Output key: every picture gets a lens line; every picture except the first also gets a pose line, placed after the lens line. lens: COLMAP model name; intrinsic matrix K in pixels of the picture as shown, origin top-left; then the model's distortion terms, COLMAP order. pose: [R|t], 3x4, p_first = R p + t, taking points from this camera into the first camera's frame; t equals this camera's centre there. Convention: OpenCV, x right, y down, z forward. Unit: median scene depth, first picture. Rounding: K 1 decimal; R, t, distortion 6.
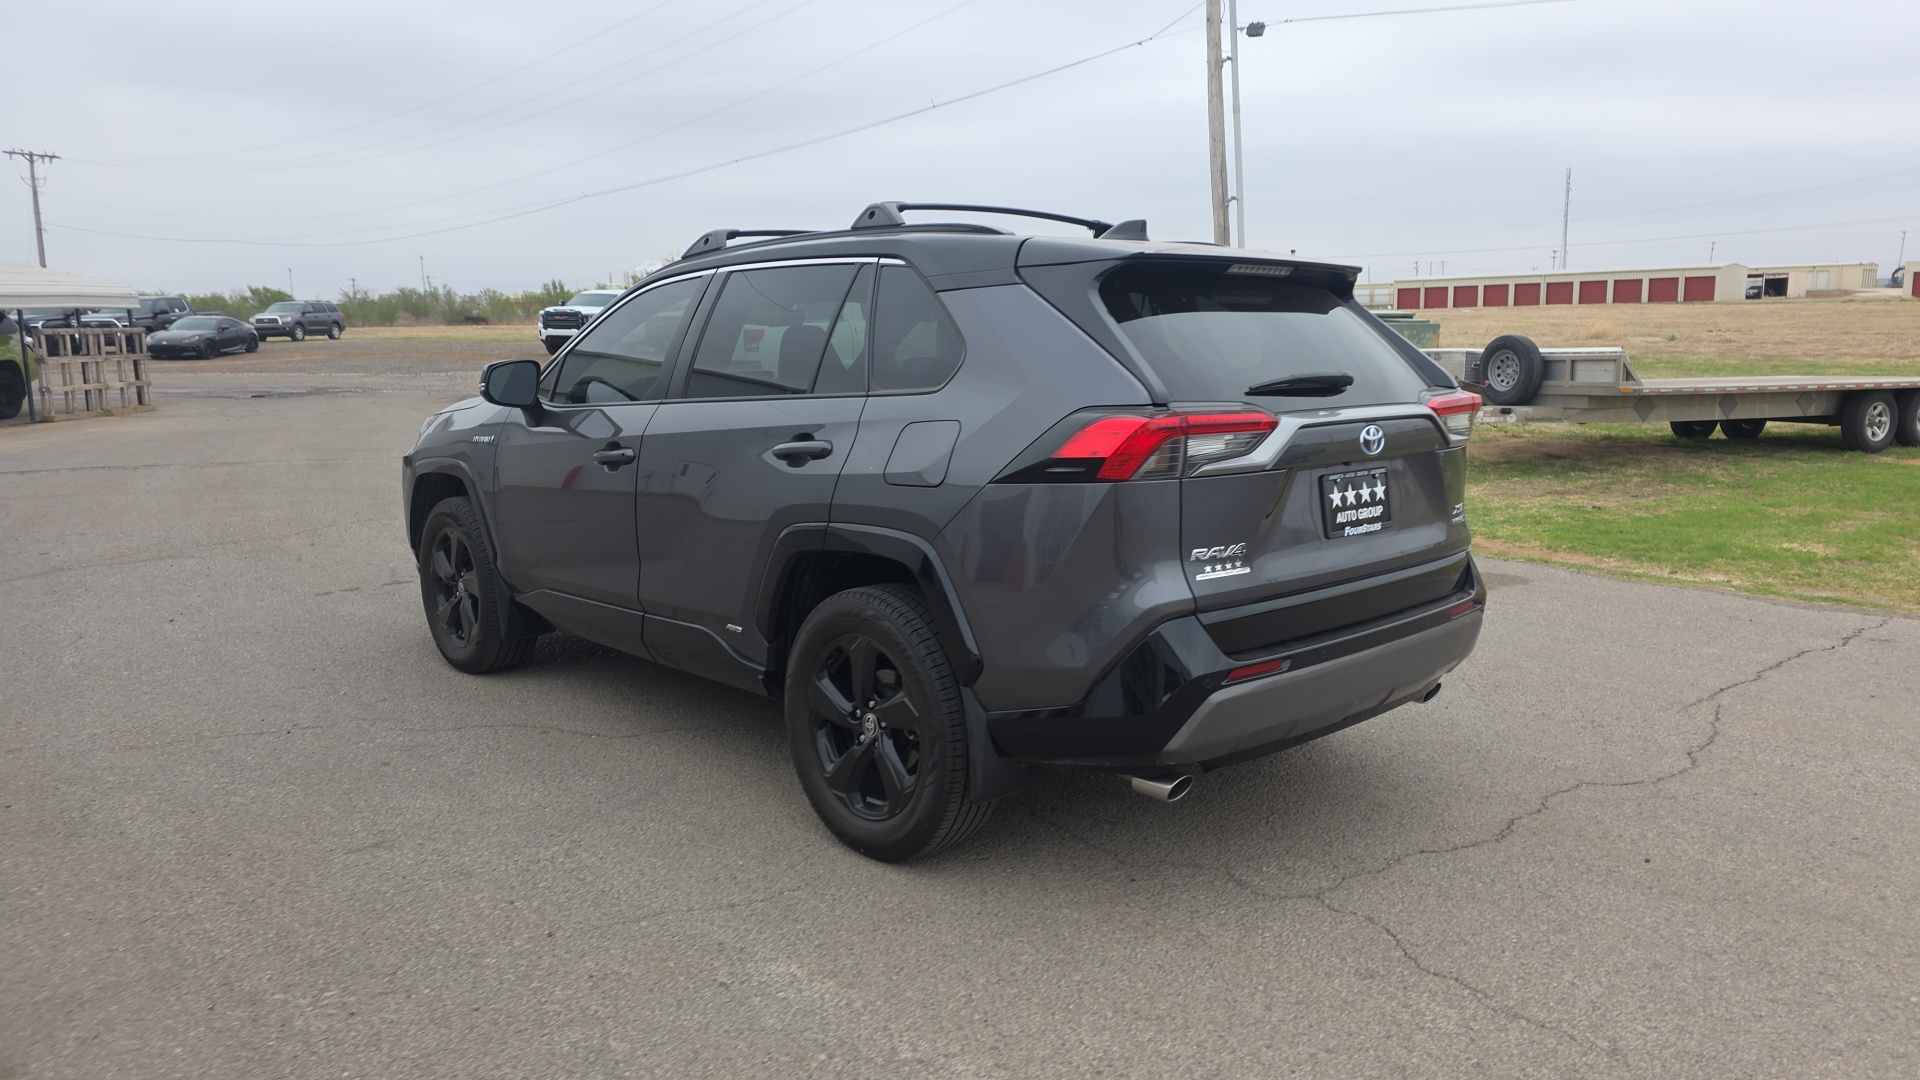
lens RADIAL K [[1292.3, 0, 1034.3], [0, 1292.3, 586.9], [0, 0, 1]] dist [0.051107, -0.055894]
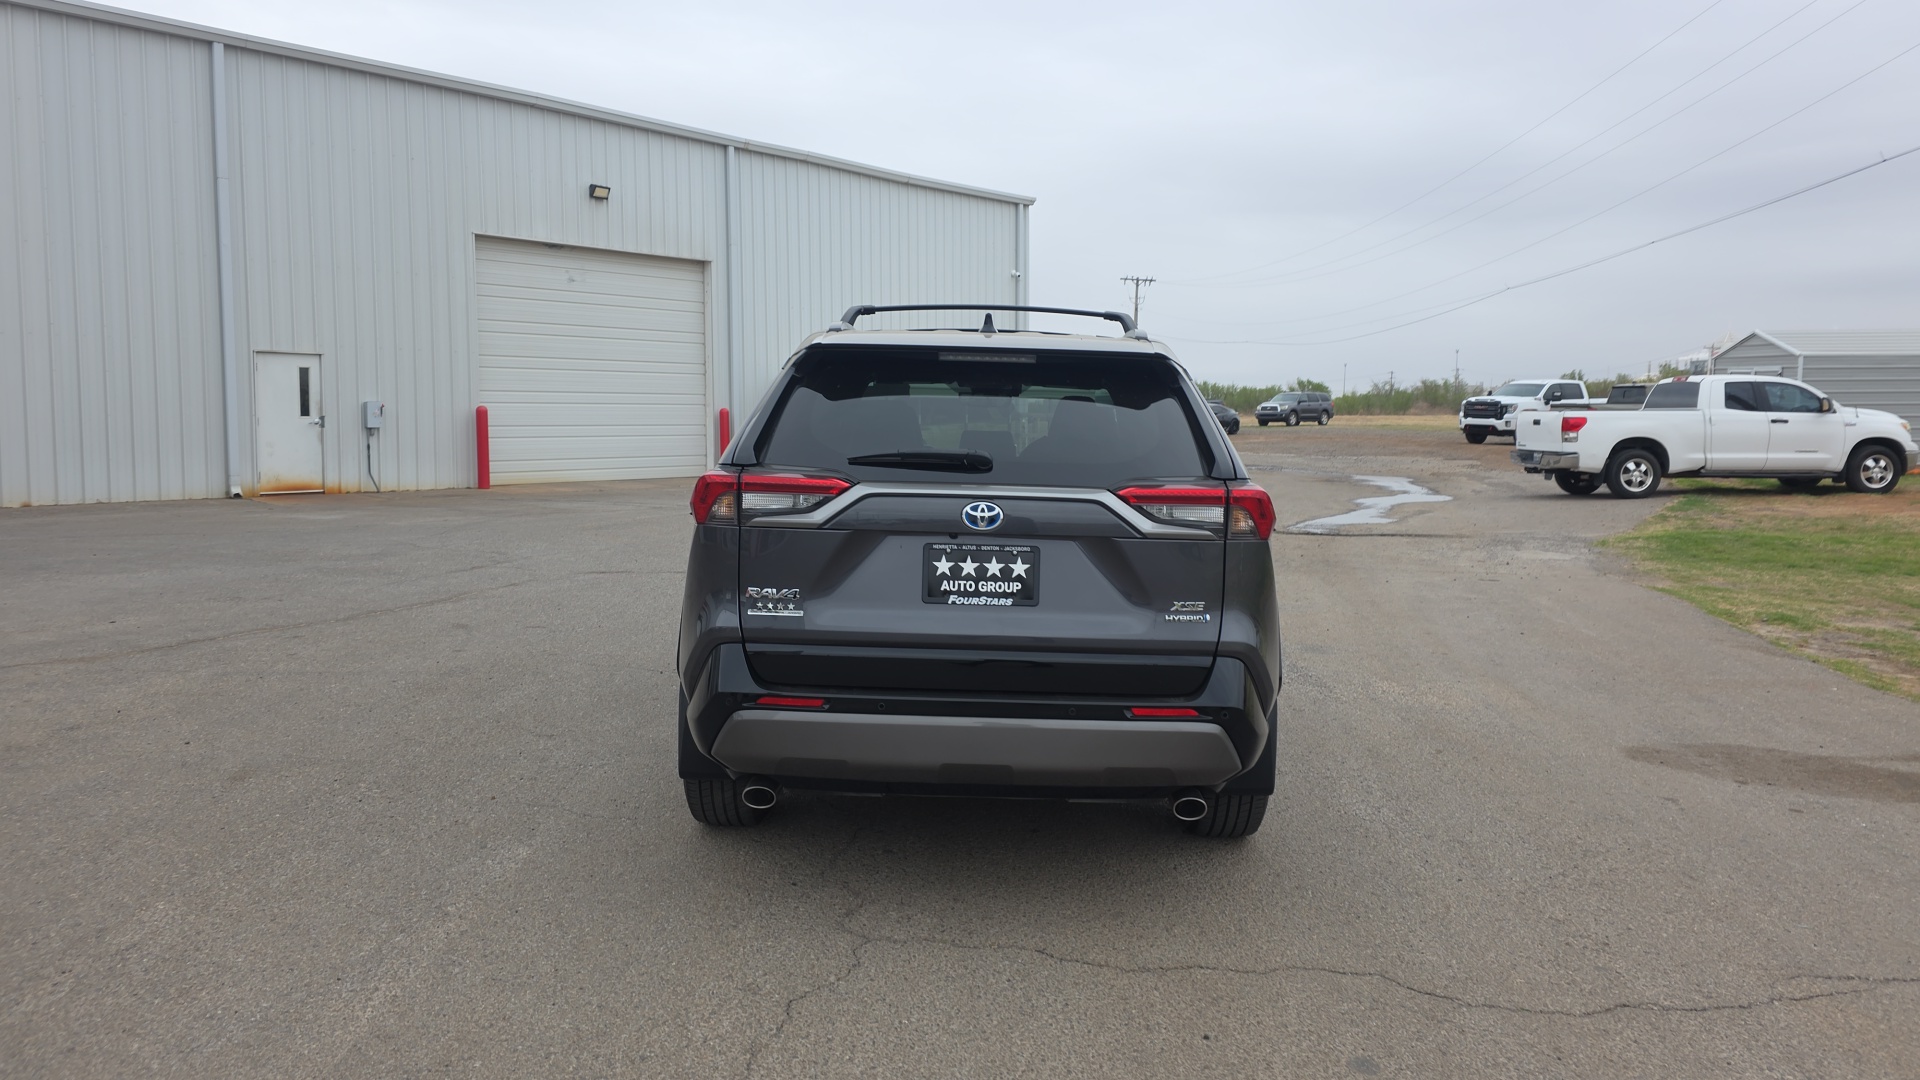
lens RADIAL K [[1292.3, 0, 982.4], [0, 1292.3, 520.7], [0, 0, 1]] dist [0.051107, -0.055894]
pose [[0.703328, 0.076291, -0.706760, 0.977872], [-0.158682, 0.985987, -0.051480, -0.055016], [0.692929, 0.148358, 0.705578, 0.265138]]
